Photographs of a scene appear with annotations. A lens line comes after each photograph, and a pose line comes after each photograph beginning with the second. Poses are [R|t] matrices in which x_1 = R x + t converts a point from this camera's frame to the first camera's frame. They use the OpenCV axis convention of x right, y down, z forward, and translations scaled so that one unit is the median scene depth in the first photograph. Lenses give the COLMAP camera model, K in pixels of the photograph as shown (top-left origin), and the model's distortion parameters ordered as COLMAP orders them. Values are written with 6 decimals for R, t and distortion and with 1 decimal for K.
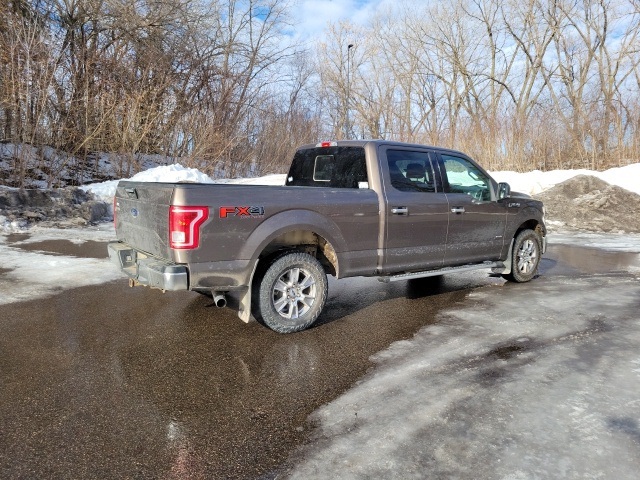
lens RADIAL K [[483.8, 0, 322.1], [0, 483.8, 239.9], [0, 0, 1]] dist [0.033101, -0.003694]
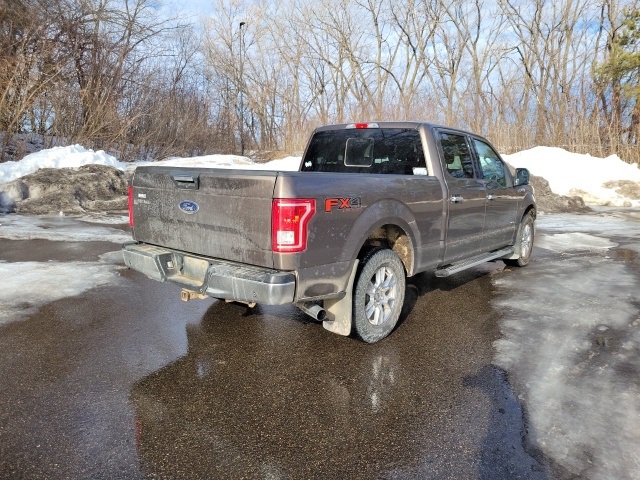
lens RADIAL K [[483.8, 0, 322.1], [0, 483.8, 239.9], [0, 0, 1]] dist [0.033101, -0.003694]
pose [[0.967821, -0.035485, 0.249124, -0.349382], [0.027555, 0.998999, 0.035247, -0.022793], [-0.250125, -0.027248, 0.967830, 0.174410]]
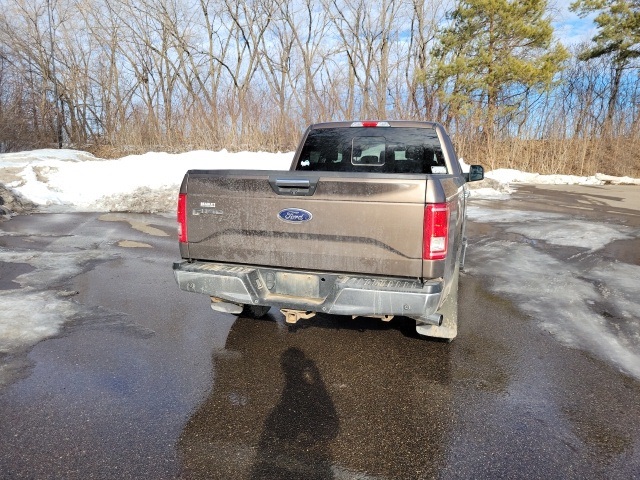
lens RADIAL K [[483.8, 0, 322.1], [0, 483.8, 239.9], [0, 0, 1]] dist [0.033101, -0.003694]
pose [[0.813074, -0.096241, 0.574151, -0.701425], [0.072021, 0.995293, 0.064843, -0.059541], [-0.577689, -0.011371, 0.816178, 0.391175]]
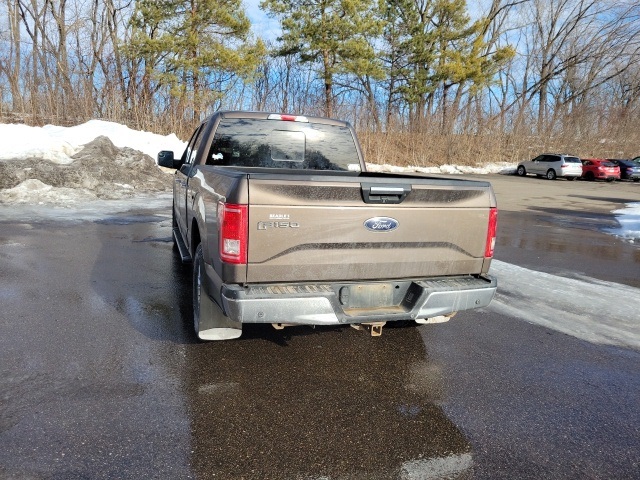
lens RADIAL K [[480.0, 0, 314.7], [0, 480.0, 249.1], [0, 0, 1]] dist [0.038988, -0.003577]
pose [[0.314003, -0.187421, 0.930739, -0.956603], [0.074958, 0.982156, 0.172486, -0.133389], [-0.946458, 0.015605, 0.322449, 0.819820]]
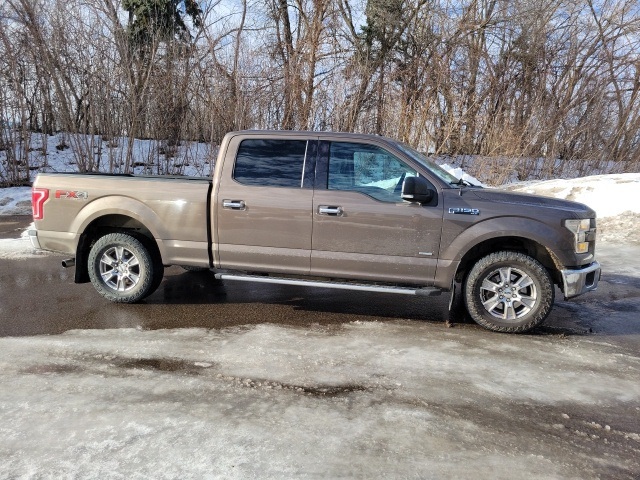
lens RADIAL K [[480.5, 0, 317.8], [0, 480.5, 238.5], [0, 0, 1]] dist [0.038799, -0.012156]
pose [[0.650708, 0.097038, -0.753102, 1.041670], [-0.105174, 0.993759, 0.037173, -0.050459], [0.752009, 0.055018, 0.656853, 0.558365]]
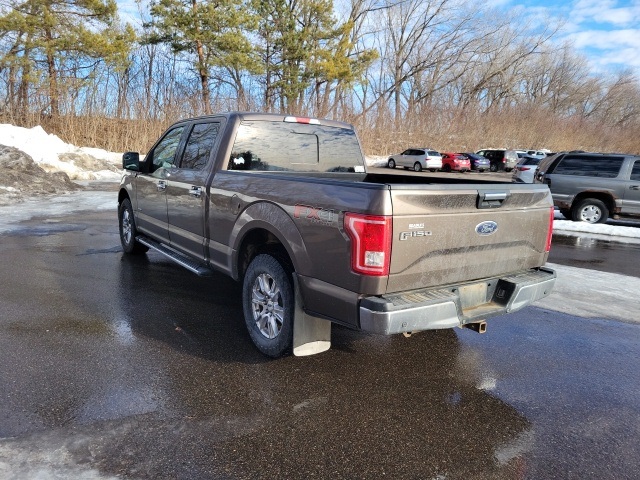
lens RADIAL K [[480.5, 0, 320.0], [0, 480.5, 240.0], [0, 0, 1]] dist [0.040944, -0.006165]
pose [[0.023449, -0.193714, 0.980778, -1.004931], [0.080915, 0.978197, 0.191270, -0.179355], [-0.996445, 0.074874, 0.038612, 1.134785]]
